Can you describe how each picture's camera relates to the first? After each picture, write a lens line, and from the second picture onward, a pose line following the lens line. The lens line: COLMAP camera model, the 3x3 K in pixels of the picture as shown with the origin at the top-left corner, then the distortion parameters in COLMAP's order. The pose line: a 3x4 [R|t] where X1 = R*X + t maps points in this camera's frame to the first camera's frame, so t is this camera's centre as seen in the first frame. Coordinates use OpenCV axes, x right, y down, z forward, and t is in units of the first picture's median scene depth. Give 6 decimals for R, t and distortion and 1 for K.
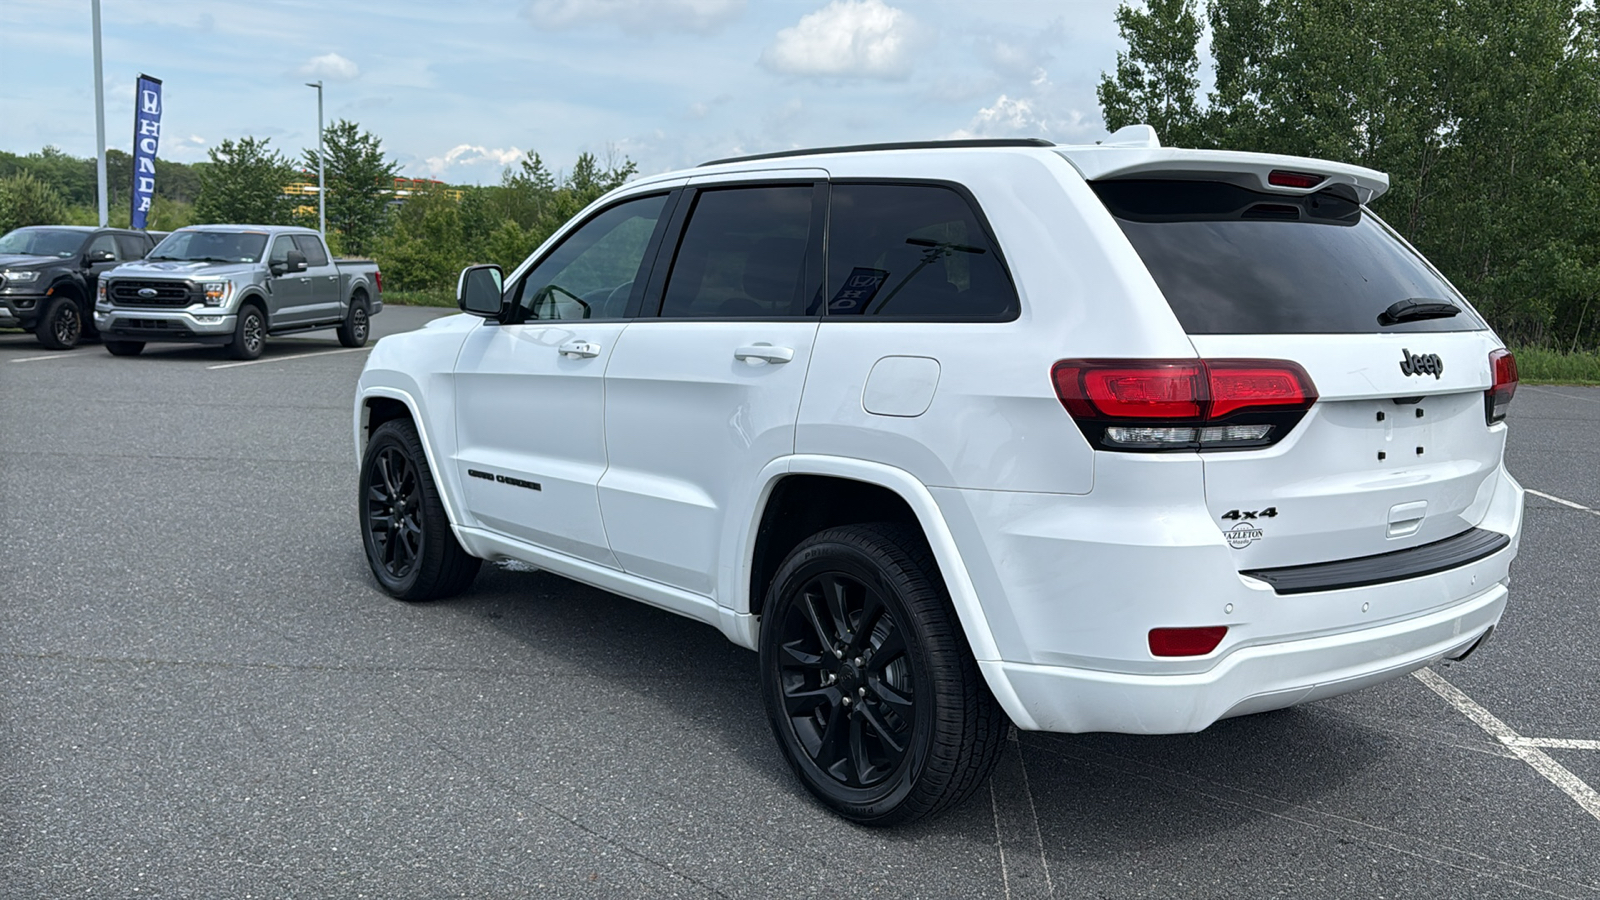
lens RADIAL K [[1358.2, 0, 833.7], [0, 1358.2, 450.8], [0, 0, 1]] dist [0.151808, -0.267308]
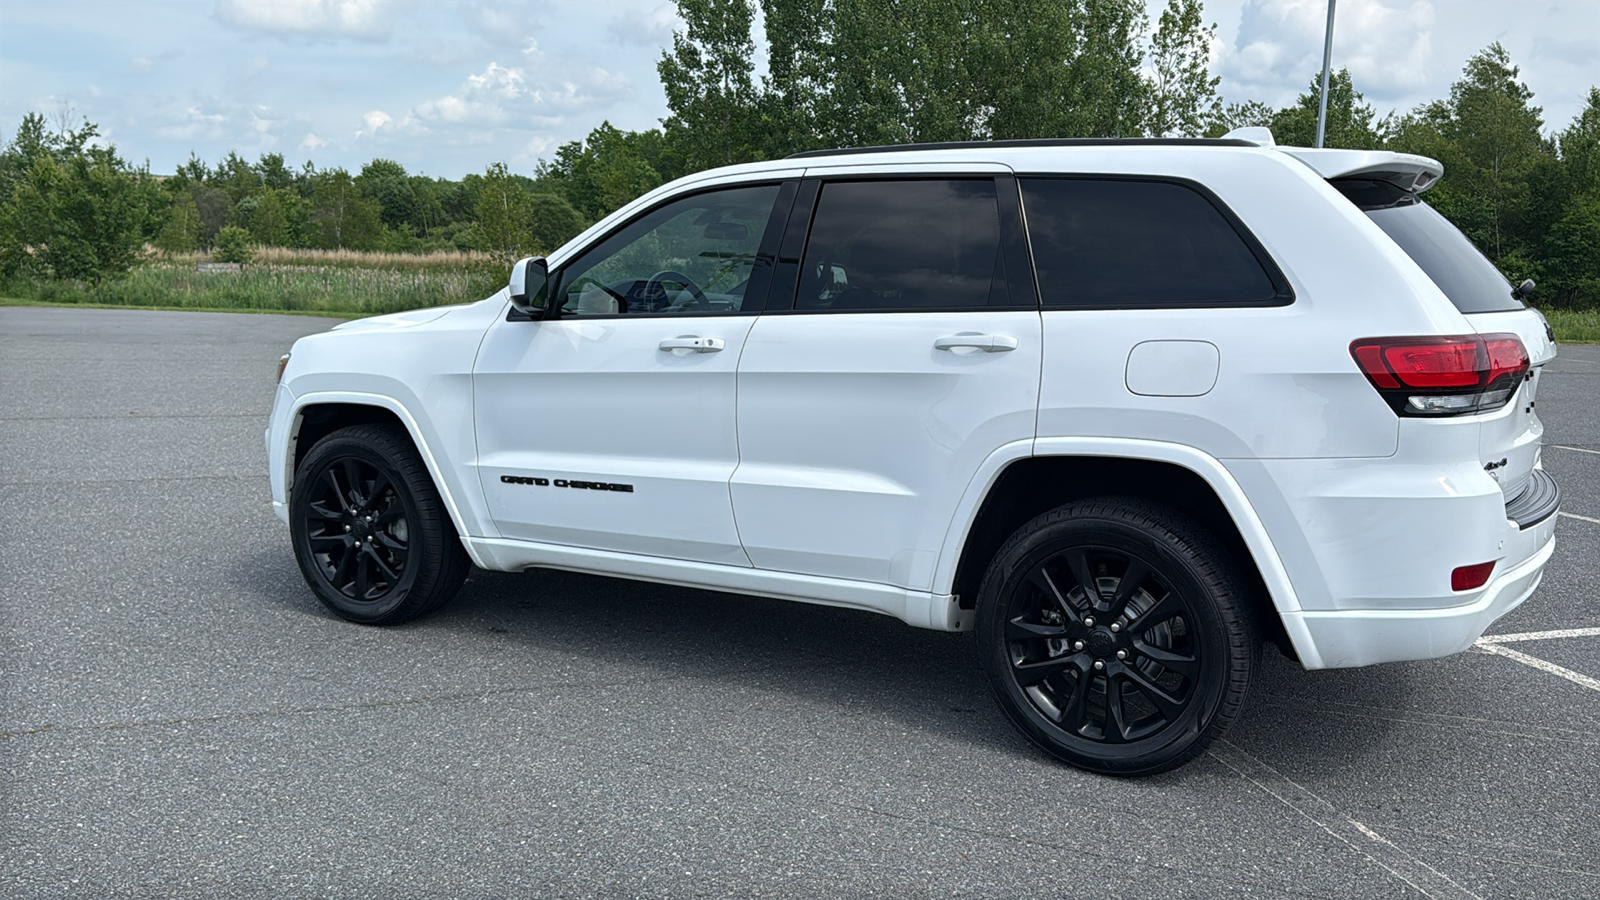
lens RADIAL K [[1358.2, 0, 833.7], [0, 1358.2, 450.8], [0, 0, 1]] dist [0.151808, -0.267308]
pose [[0.937694, -0.059640, 0.342306, -0.102508], [0.053368, 0.998190, 0.027723, -0.004756], [-0.343340, -0.007727, 0.939179, 0.012085]]
